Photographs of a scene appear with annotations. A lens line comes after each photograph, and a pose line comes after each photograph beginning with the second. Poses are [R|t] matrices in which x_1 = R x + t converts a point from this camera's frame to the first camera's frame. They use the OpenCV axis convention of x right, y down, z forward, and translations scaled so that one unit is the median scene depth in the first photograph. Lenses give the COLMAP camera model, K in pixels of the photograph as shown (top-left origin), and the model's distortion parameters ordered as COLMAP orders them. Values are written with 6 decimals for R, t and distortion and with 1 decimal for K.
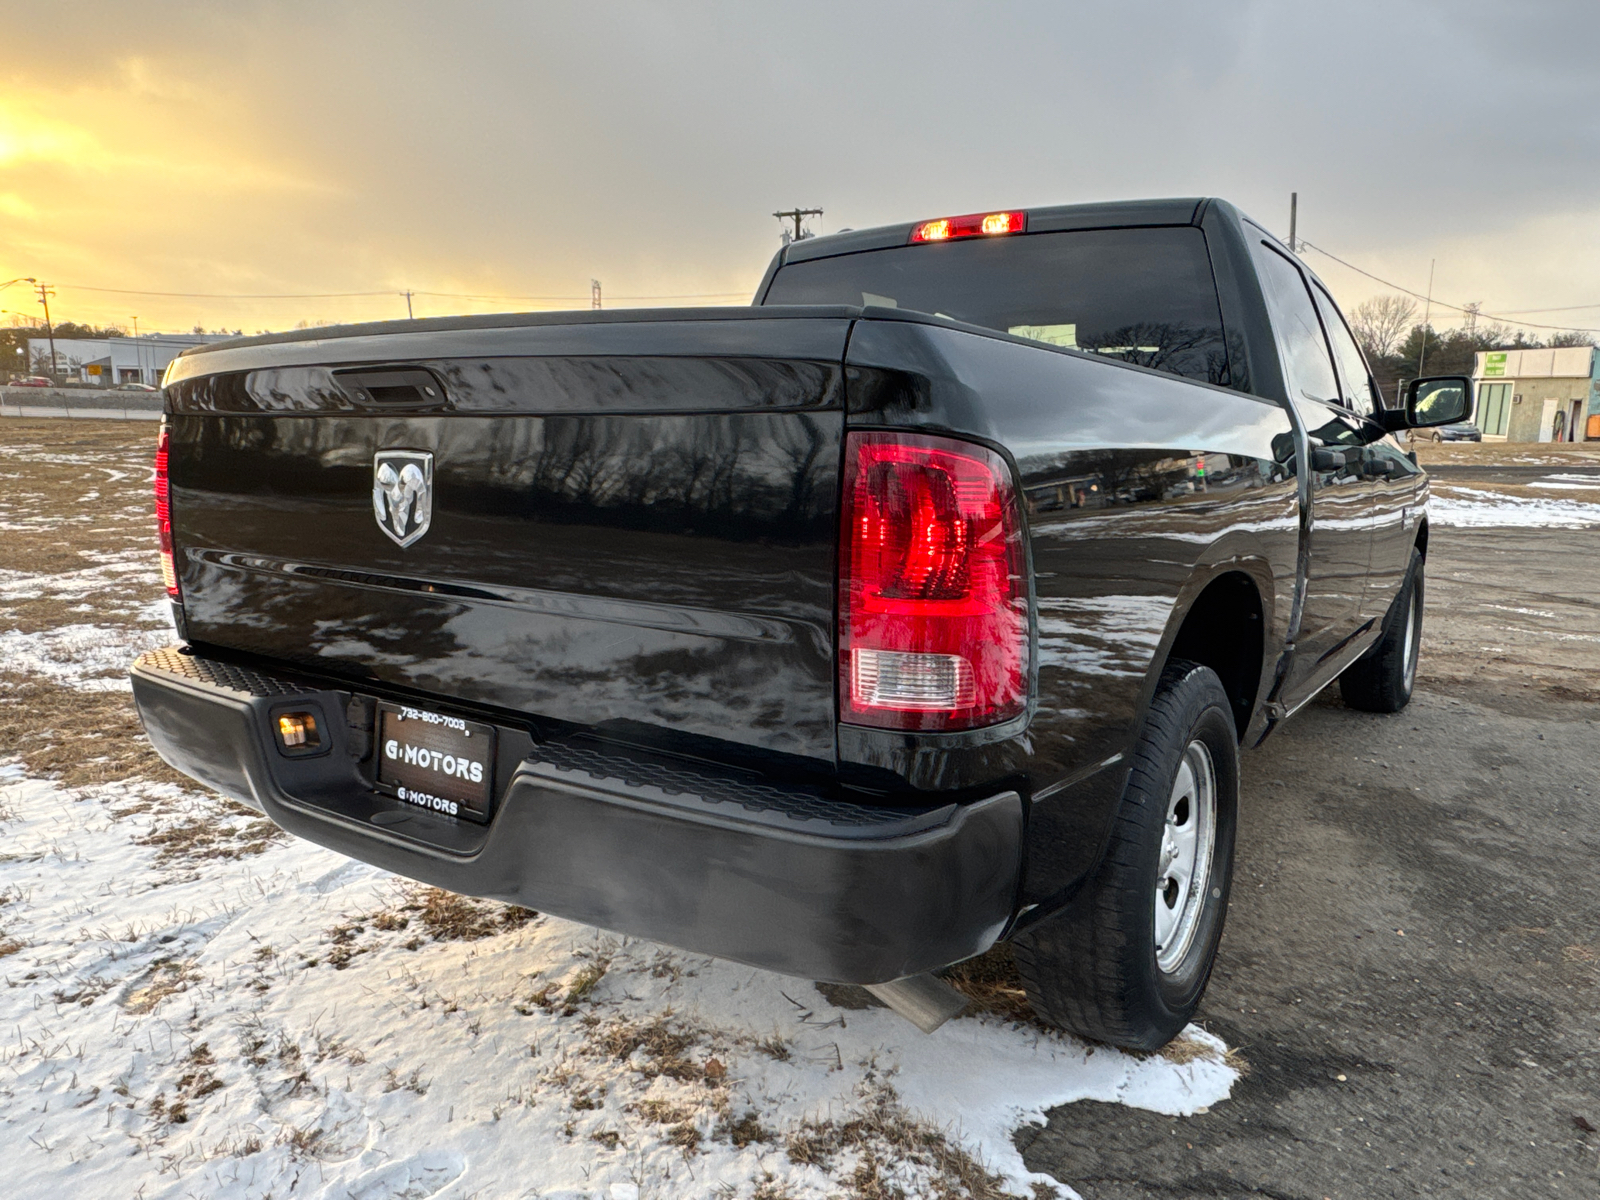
lens RADIAL K [[1120.0, 0, 795.6], [0, 1120.0, 610.8], [0, 0, 1]] dist [-0.005124, 0.004930]
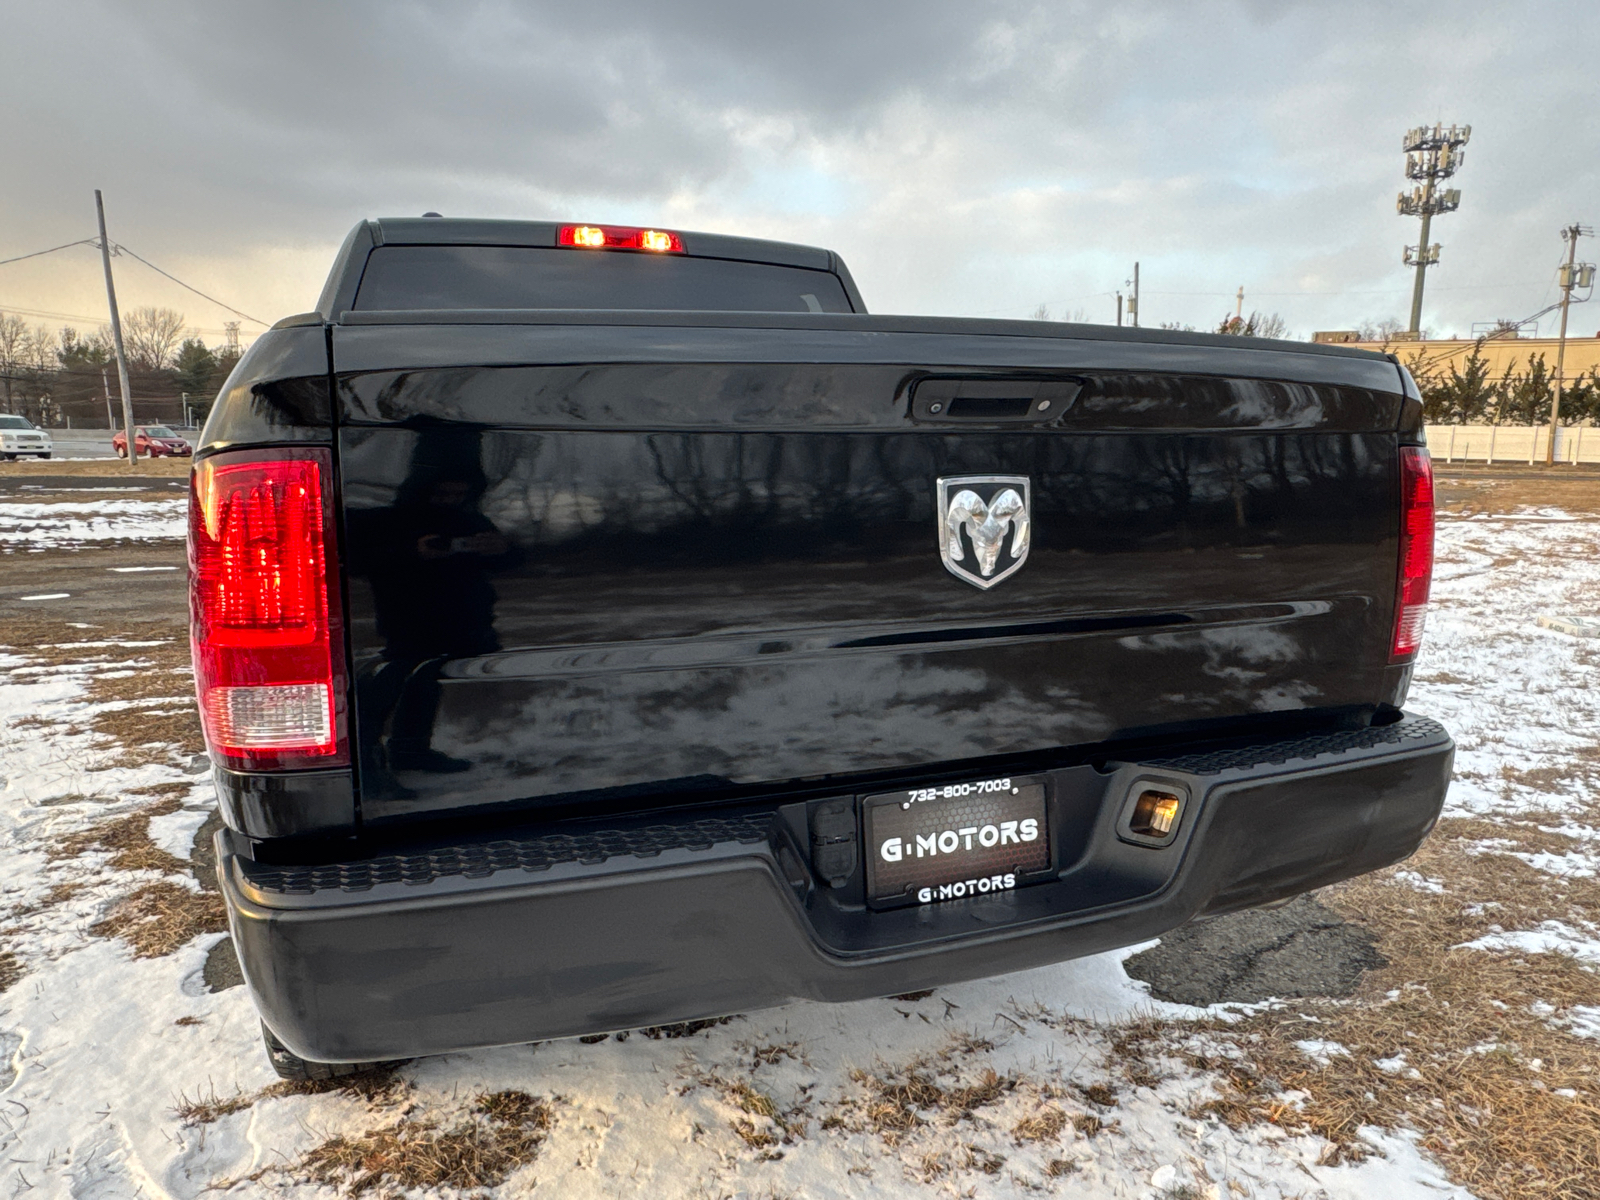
lens RADIAL K [[1120.0, 0, 795.6], [0, 1120.0, 610.8], [0, 0, 1]] dist [-0.005124, 0.004930]
pose [[0.550376, -0.128477, 0.824972, -0.882467], [0.138153, 0.988483, 0.061774, -0.088178], [-0.823407, 0.079974, 0.561787, 0.508400]]
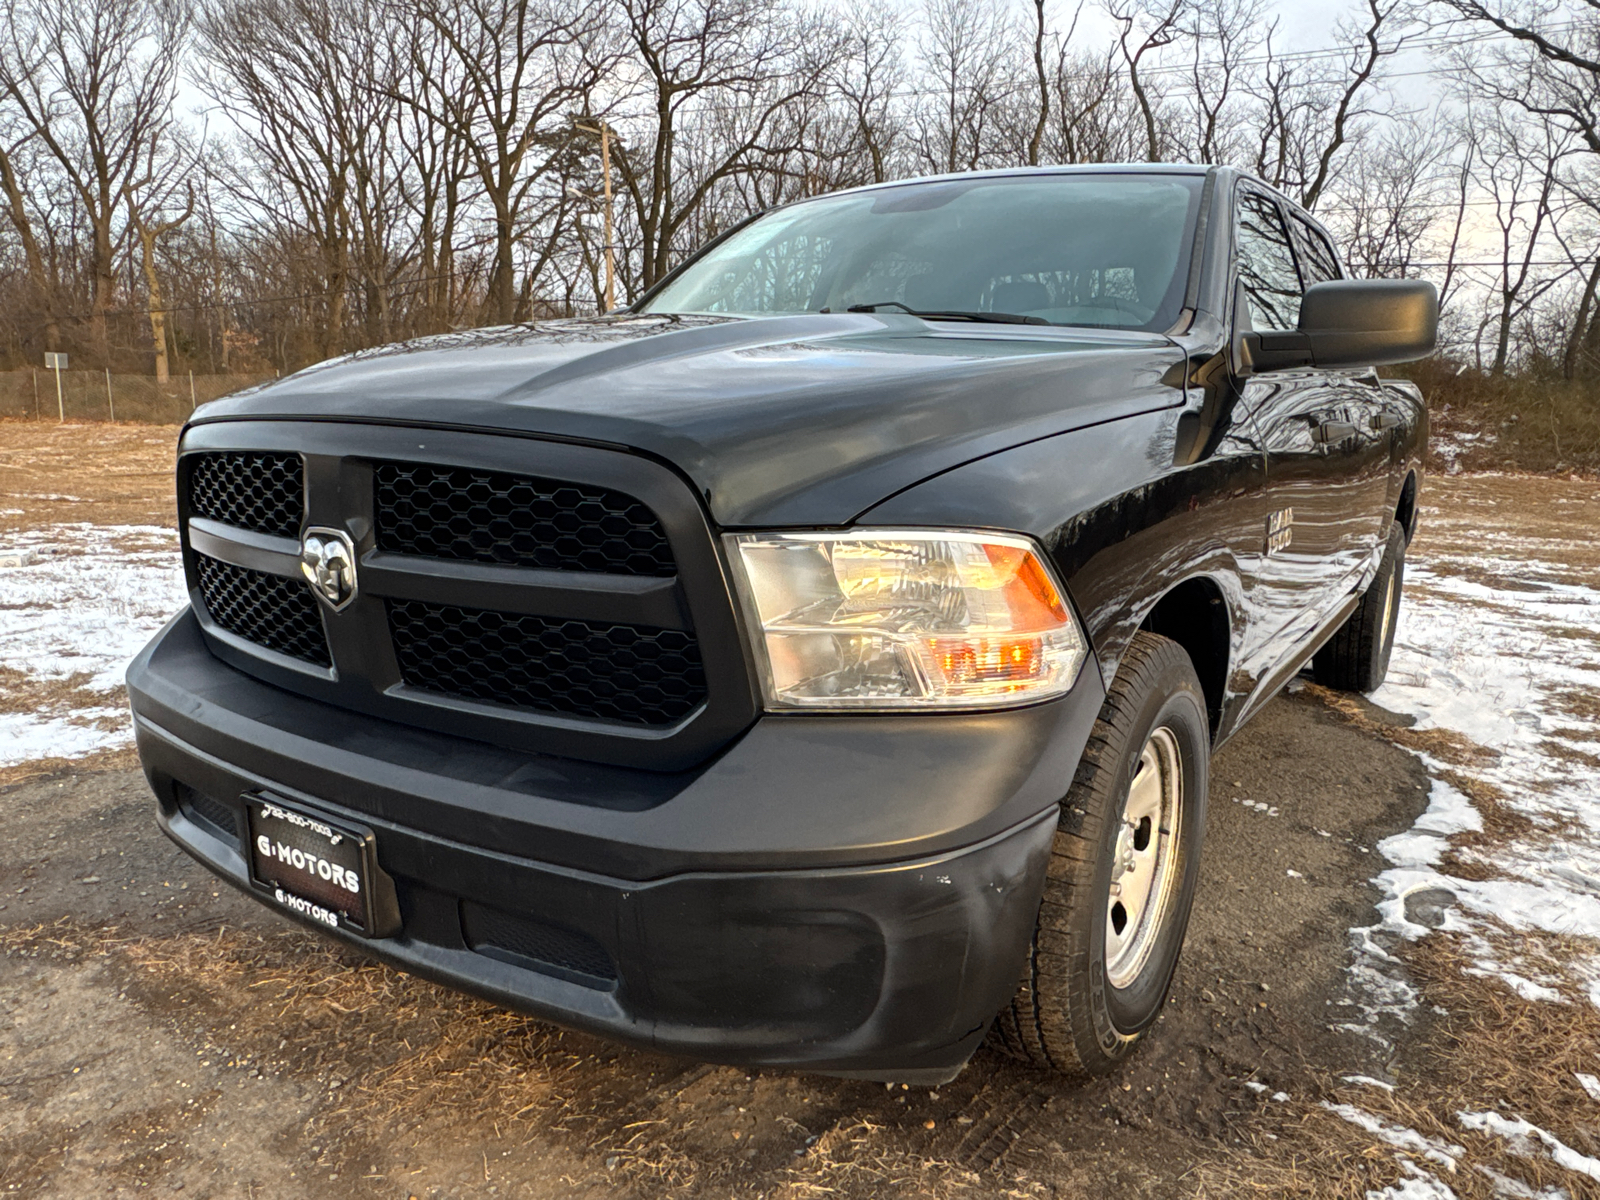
lens RADIAL K [[1116.1, 0, 797.0], [0, 1116.1, 620.3], [0, 0, 1]] dist [0.004902, 0.001358]
pose [[-0.999249, -0.034270, -0.018103, 0.834767], [-0.038356, 0.941458, 0.334941, -0.508592], [0.005565, 0.335384, -0.942065, 3.512821]]
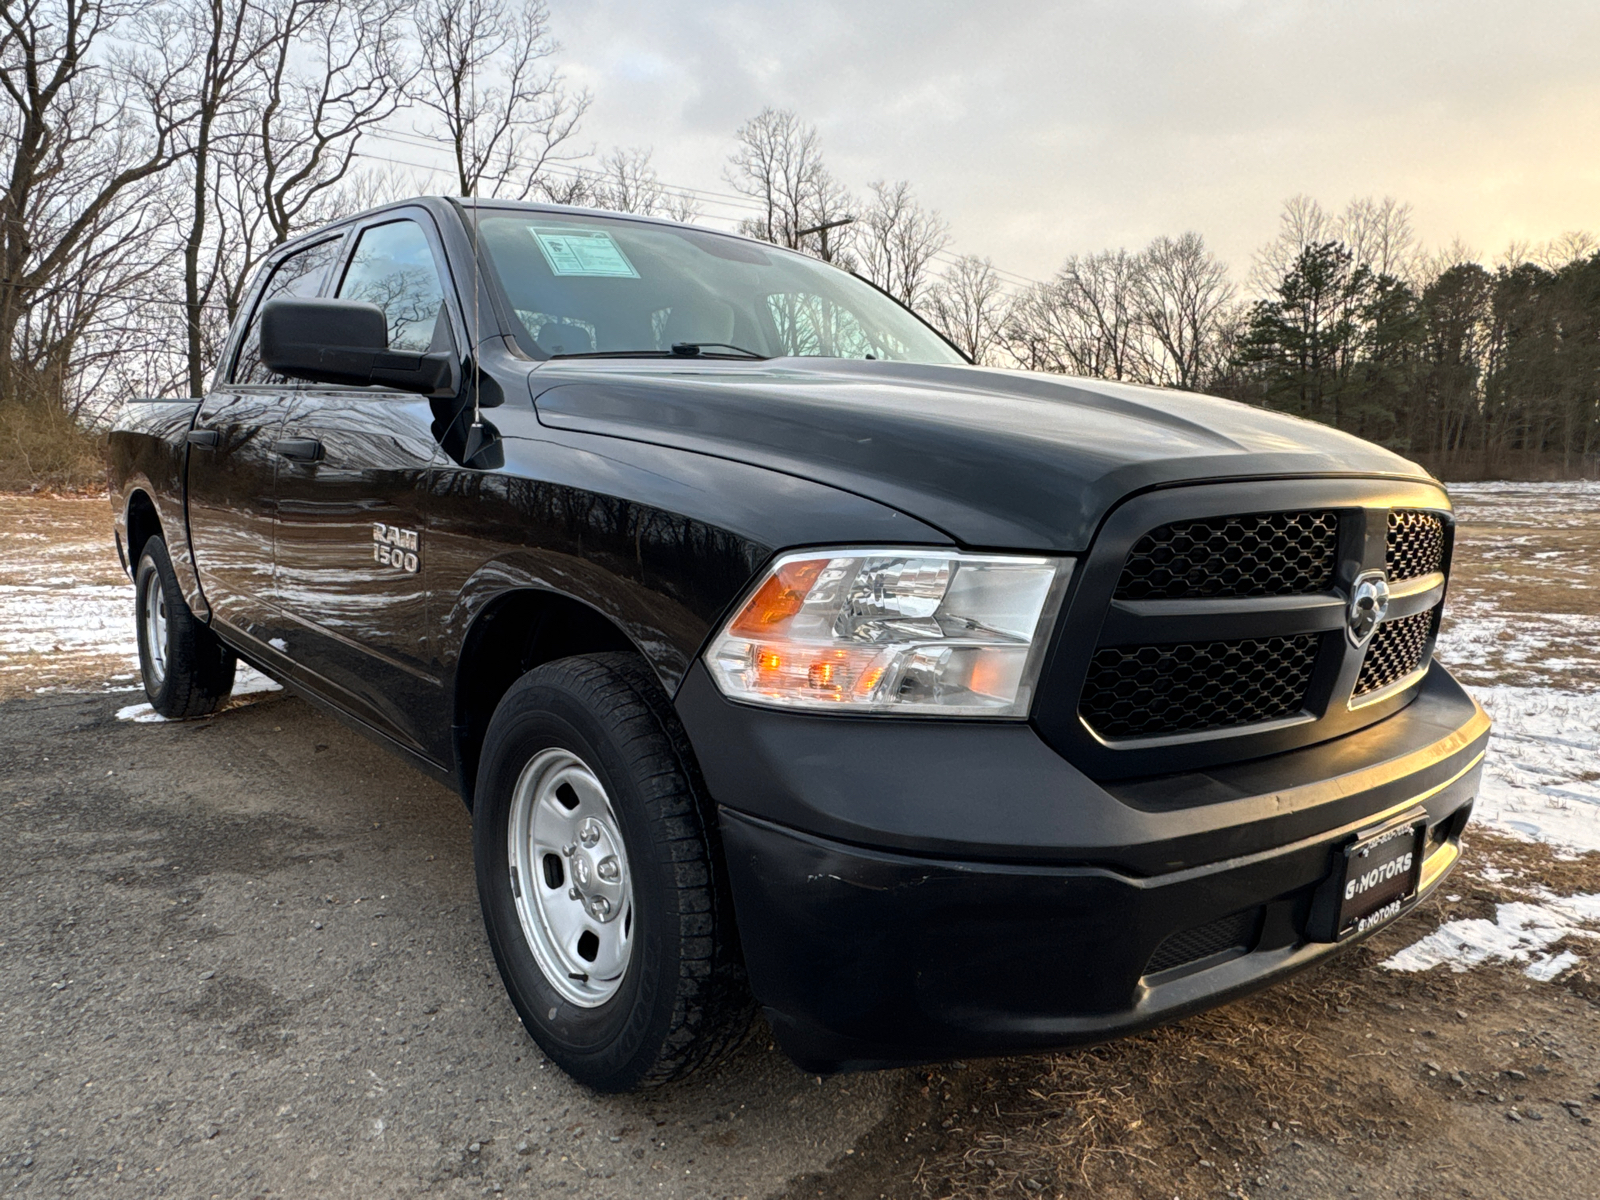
lens RADIAL K [[1128.1, 0, 793.7], [0, 1128.1, 612.1], [0, 0, 1]] dist [-0.006677, 0.009585]
pose [[-0.269435, 0.107526, -0.956997, 2.030788], [-0.171045, 0.972604, 0.157436, -0.340404], [0.947707, 0.206108, -0.243662, 2.618405]]
